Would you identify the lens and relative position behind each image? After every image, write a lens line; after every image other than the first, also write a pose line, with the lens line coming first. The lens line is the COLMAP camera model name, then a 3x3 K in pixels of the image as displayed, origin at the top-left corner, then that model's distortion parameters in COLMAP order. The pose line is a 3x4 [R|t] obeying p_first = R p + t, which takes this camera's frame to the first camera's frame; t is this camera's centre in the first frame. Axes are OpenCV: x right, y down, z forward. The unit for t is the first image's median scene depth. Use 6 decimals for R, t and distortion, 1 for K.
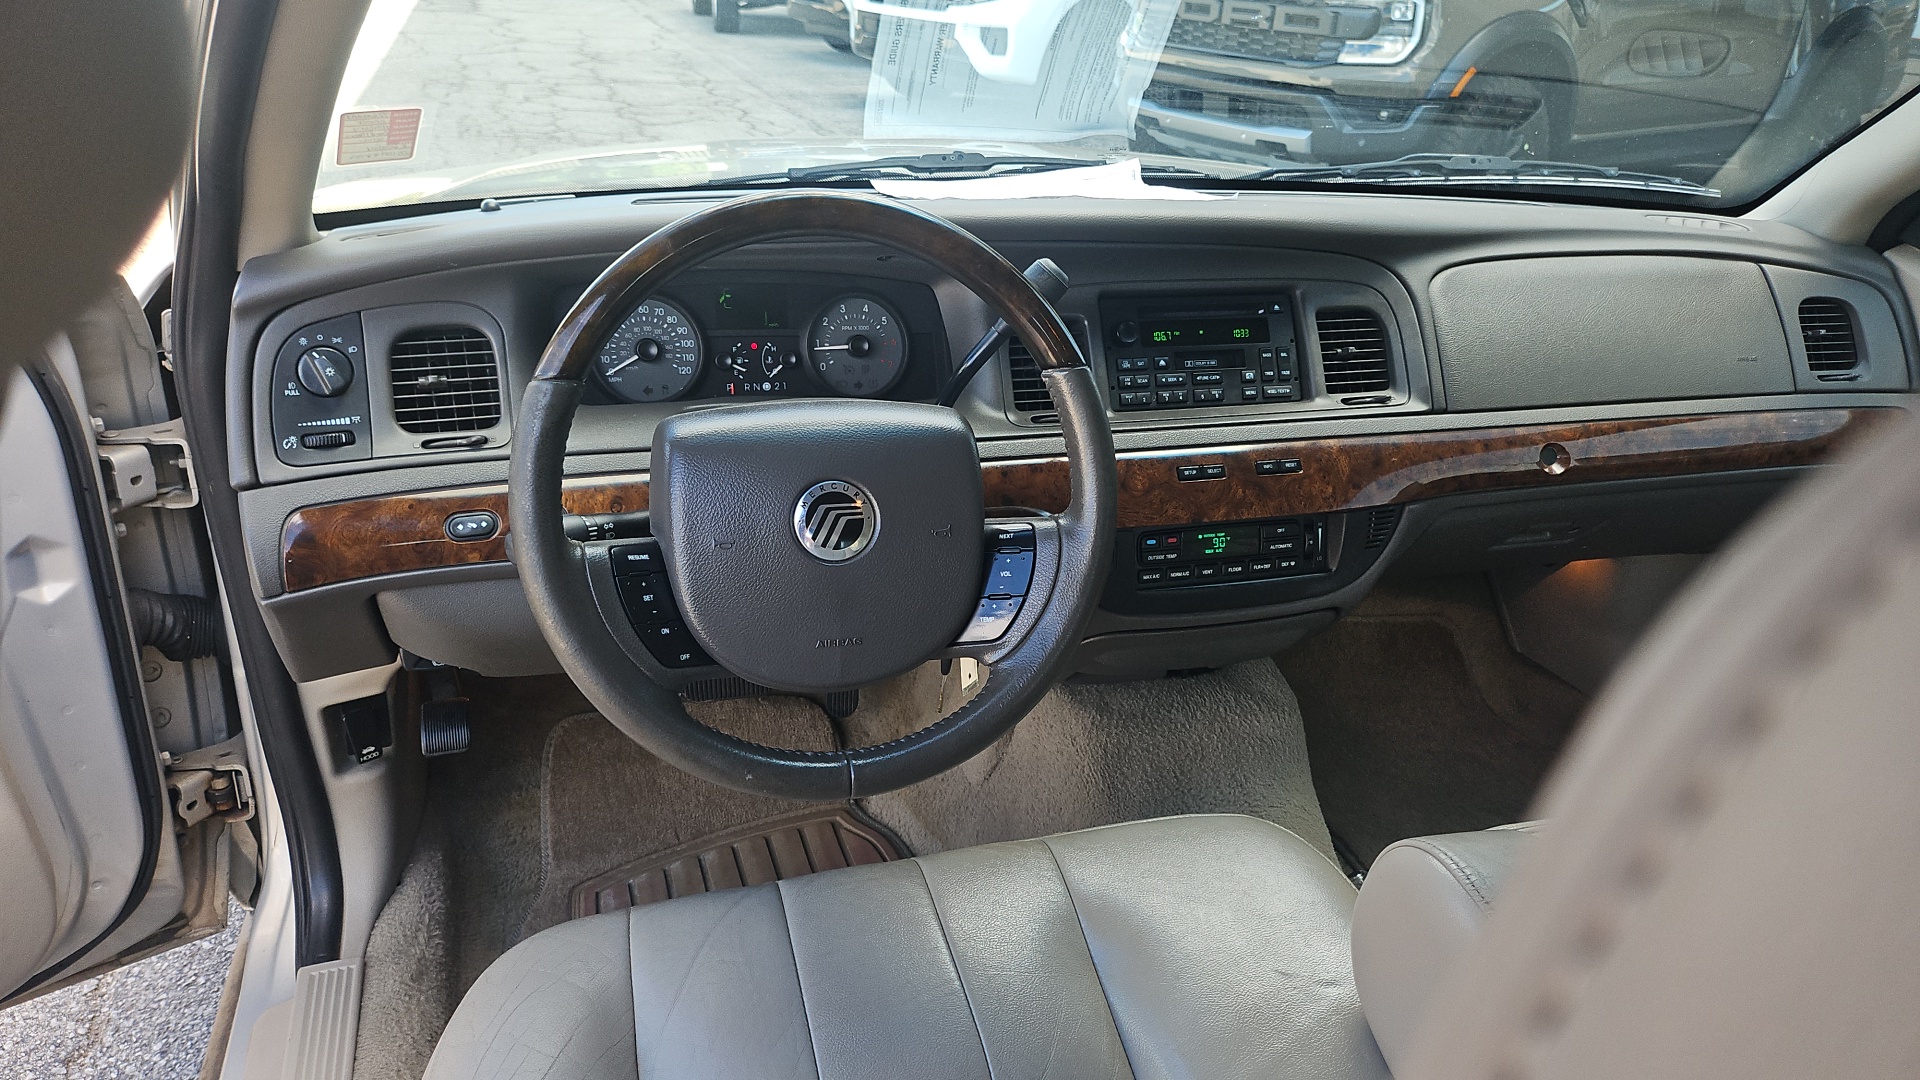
lens RADIAL K [[1350.5, 0, 960.0], [0, 1350.5, 540.0], [0, 0, 1]] dist [0.054354, -0.065806]
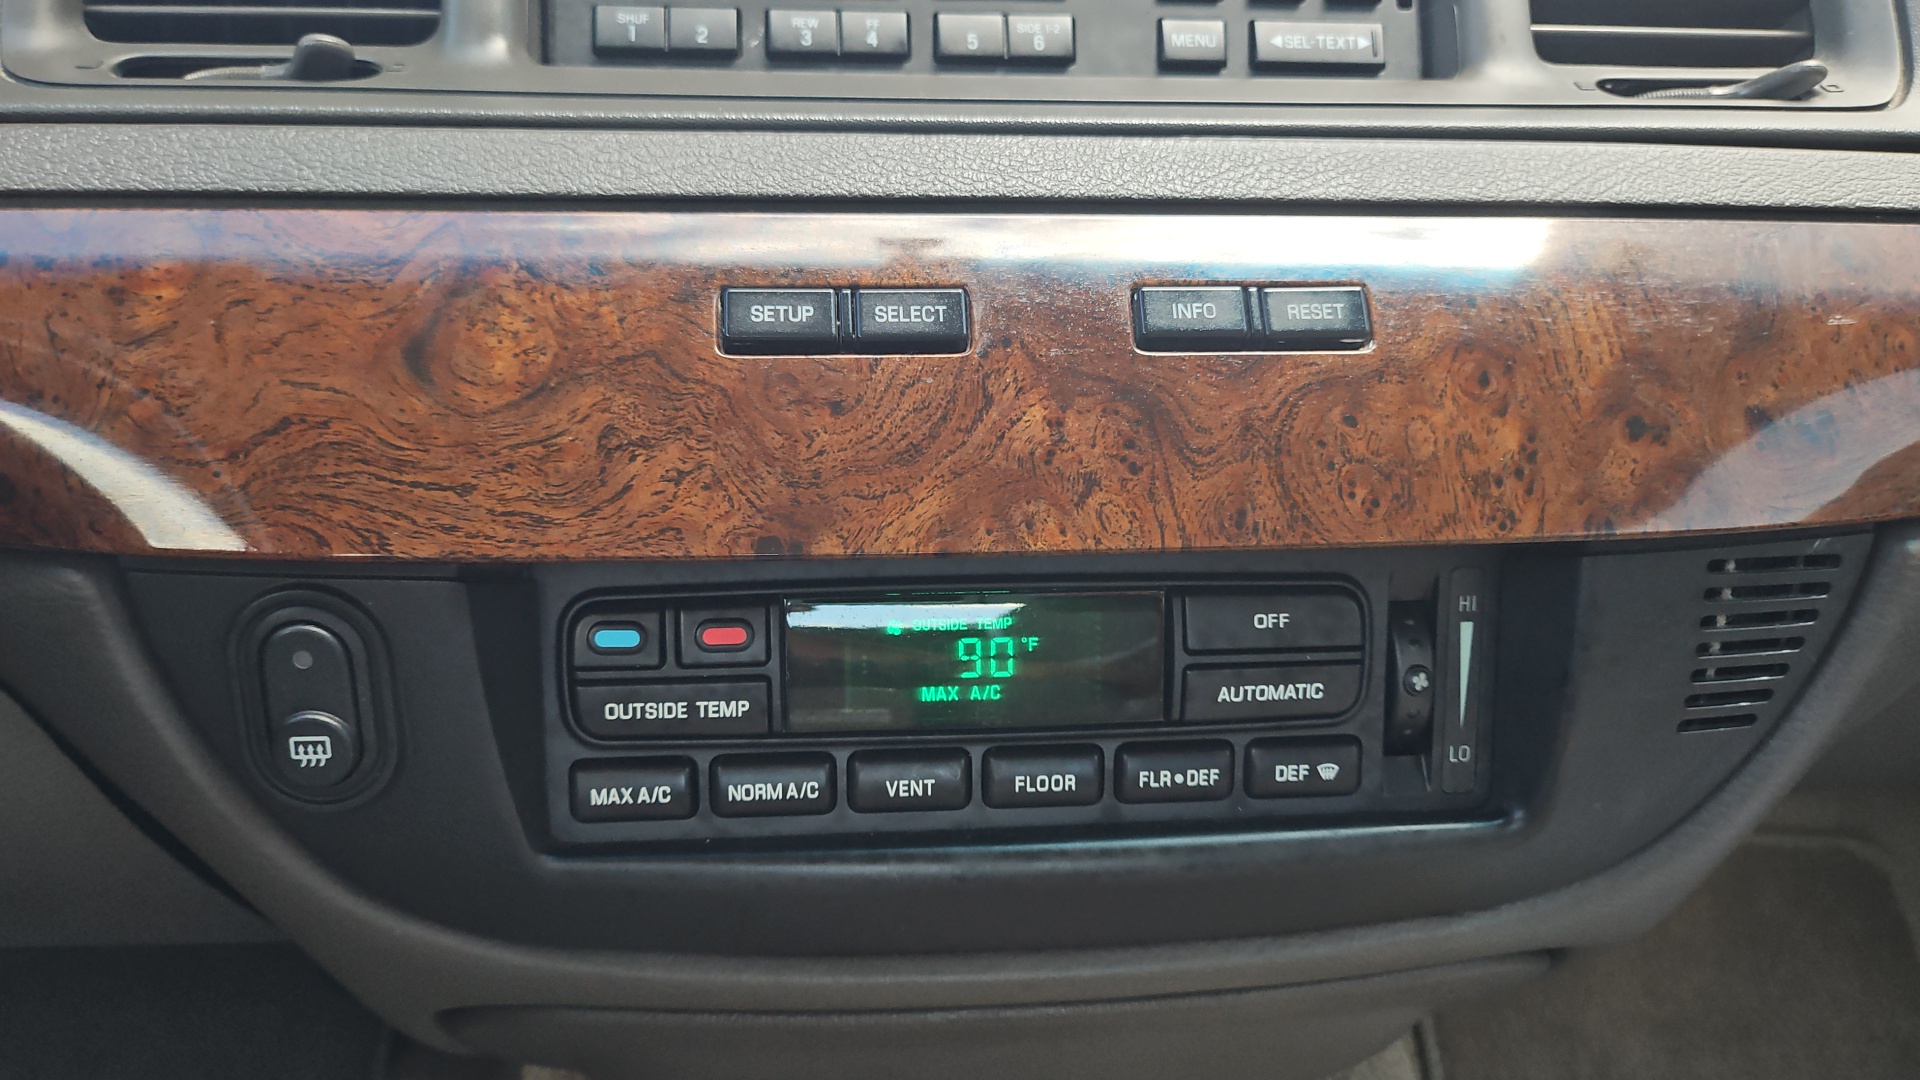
lens RADIAL K [[1350.5, 0, 960.0], [0, 1350.5, 540.0], [0, 0, 1]] dist [0.054354, -0.065806]
pose [[0.979526, 0.050362, -0.194917, 0.232158], [-0.058139, 0.997716, -0.034381, -0.009730], [0.192740, 0.045009, 0.980217, 0.781630]]
